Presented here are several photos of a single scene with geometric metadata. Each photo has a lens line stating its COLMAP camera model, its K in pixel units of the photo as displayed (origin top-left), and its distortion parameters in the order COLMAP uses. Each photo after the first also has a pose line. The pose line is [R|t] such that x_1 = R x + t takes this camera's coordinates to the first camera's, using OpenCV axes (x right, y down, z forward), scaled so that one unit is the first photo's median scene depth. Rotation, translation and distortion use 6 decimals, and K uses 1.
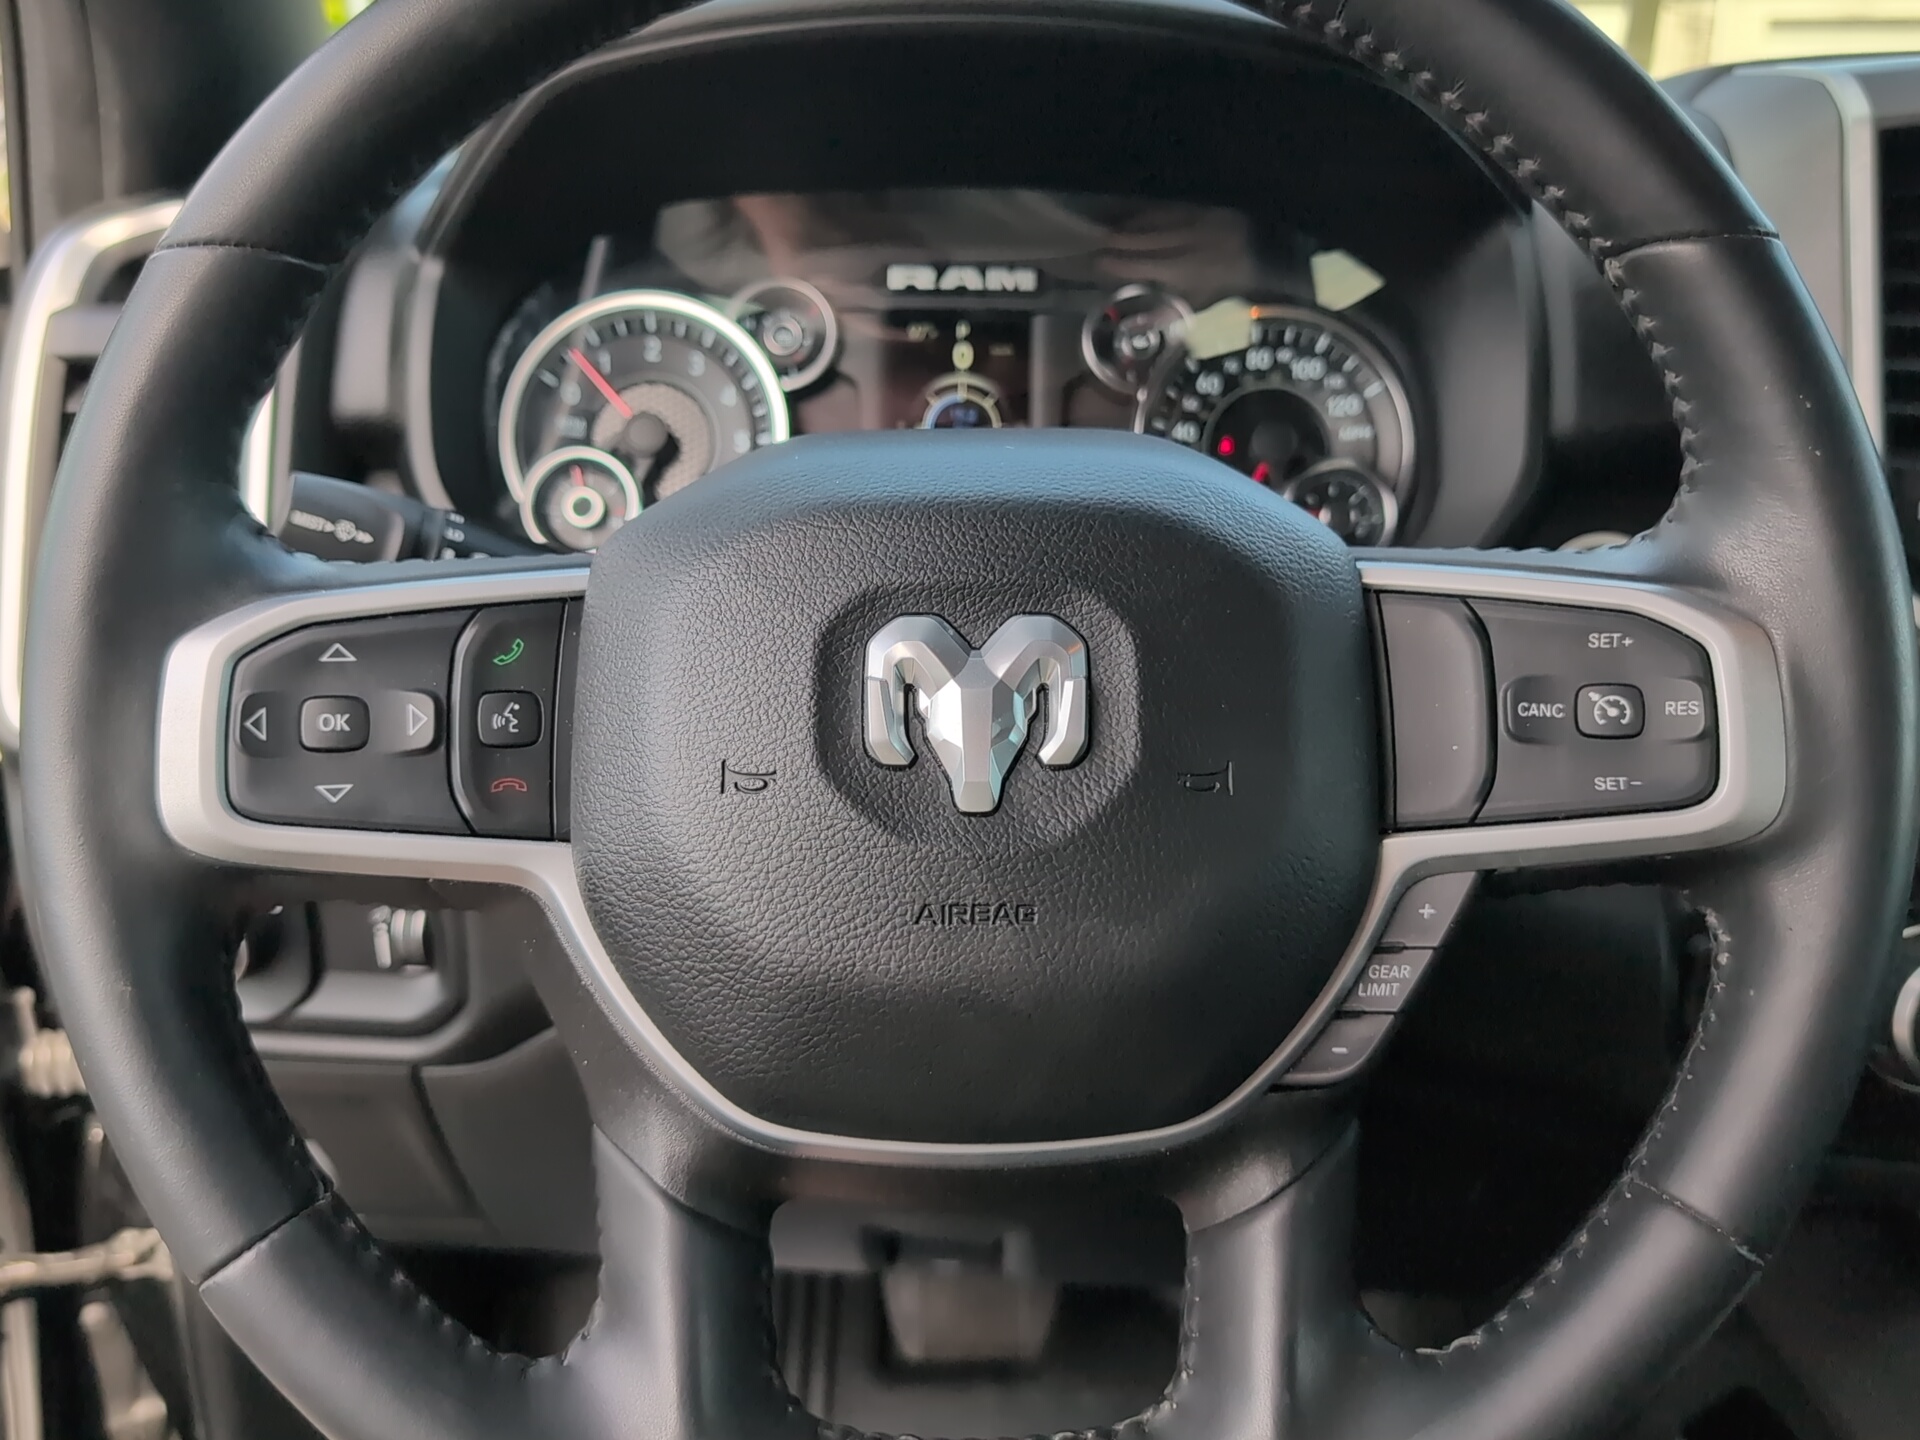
lens RADIAL K [[1399.2, 0, 960.0], [0, 1399.2, 720.0], [0, 0, 1]] dist [0.004771, -0.085648]
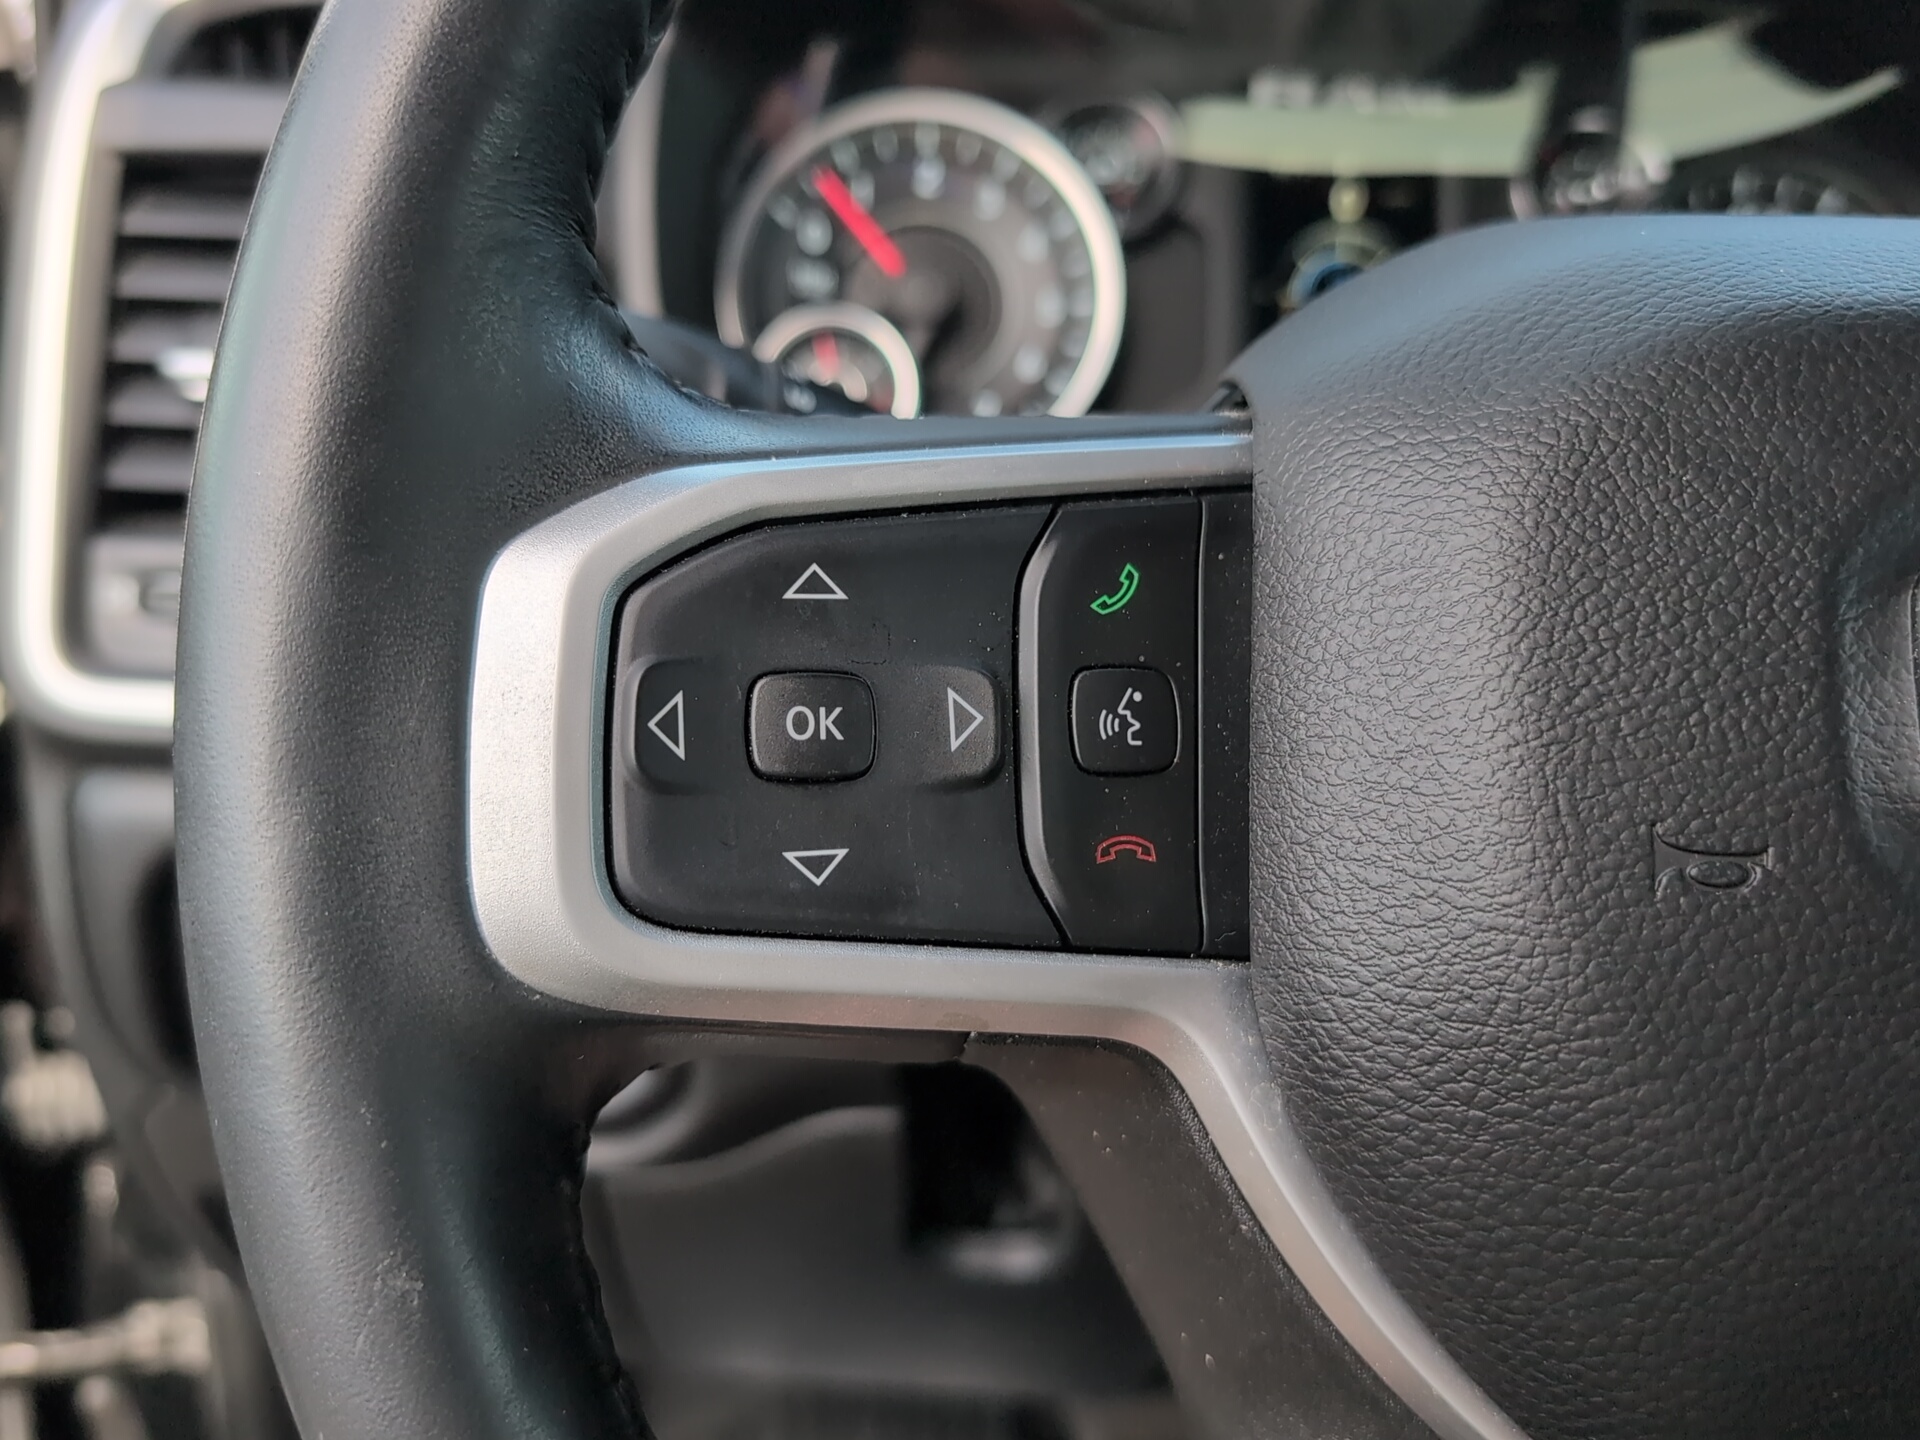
lens RADIAL K [[1426.8, 0, 960.0], [0, 1426.8, 720.0], [0, 0, 1]] dist [0.004937, -0.051325]
pose [[0.999709, 0.021668, 0.010635, -0.383123], [-0.021999, 0.999244, 0.032066, -0.016012], [-0.009932, -0.032290, 0.999429, 0.471000]]
